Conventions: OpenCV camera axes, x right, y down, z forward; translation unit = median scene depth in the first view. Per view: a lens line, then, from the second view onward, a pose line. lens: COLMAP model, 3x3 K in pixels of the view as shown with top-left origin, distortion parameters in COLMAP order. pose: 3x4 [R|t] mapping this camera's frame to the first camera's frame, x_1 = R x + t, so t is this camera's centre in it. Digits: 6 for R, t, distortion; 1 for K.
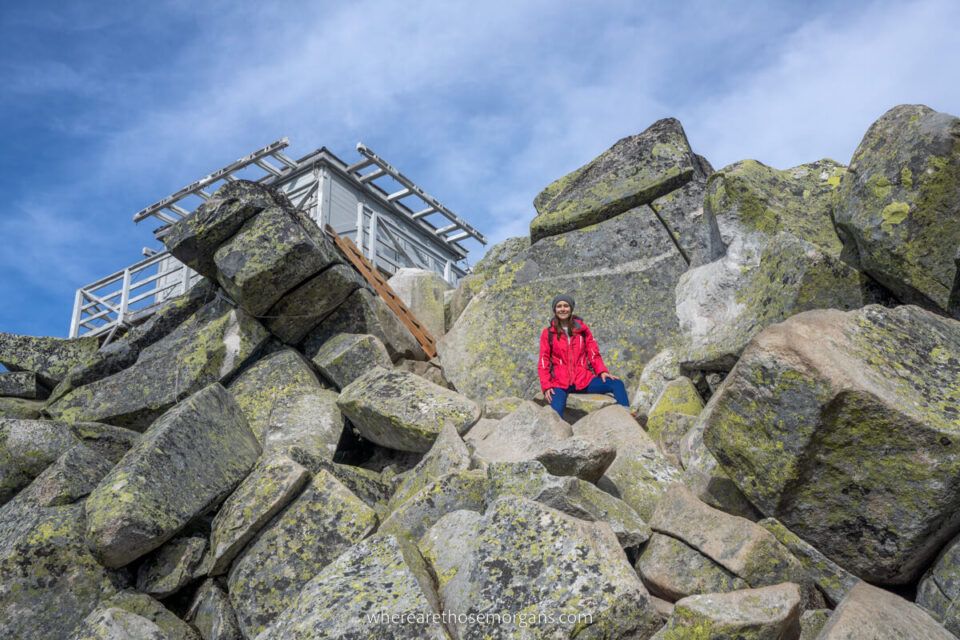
lens RADIAL K [[908.0, 0, 480.0], [0, 908.0, 320.0], [0, 0, 1]] dist [0.088200, -0.000896]
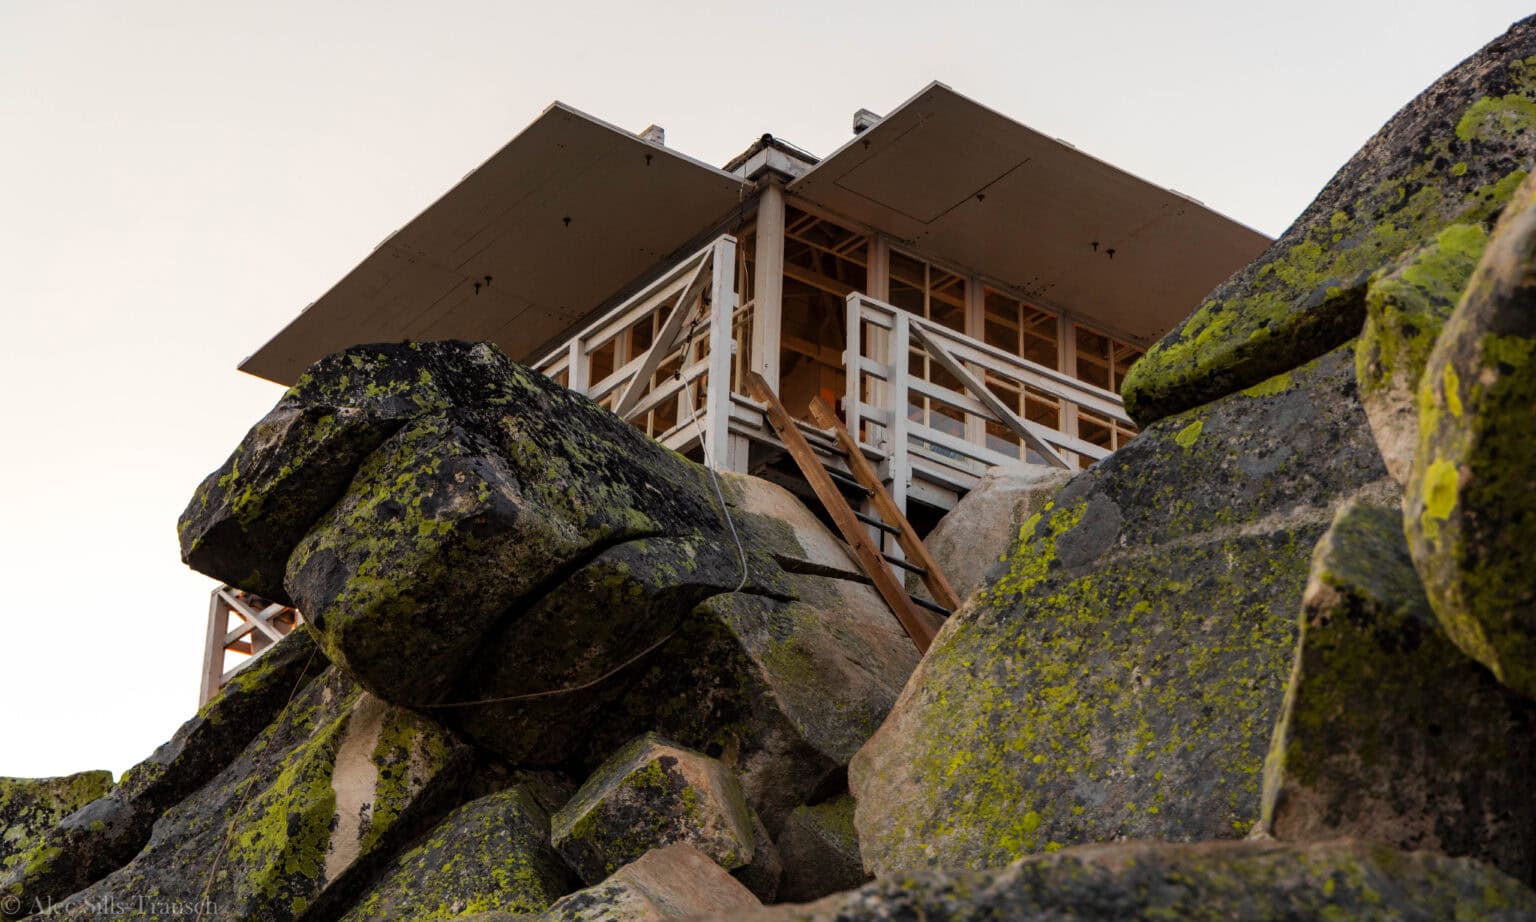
lens RADIAL K [[2918.7, 0, 768.0], [0, 2918.7, 461.0], [0, 0, 1]] dist [0.050361, 0.003998]
pose [[0.942022, -0.095079, -0.321799, 0.295791], [0.091531, 0.995458, -0.026174, -0.062508], [0.322826, -0.004798, 0.946446, -0.086917]]
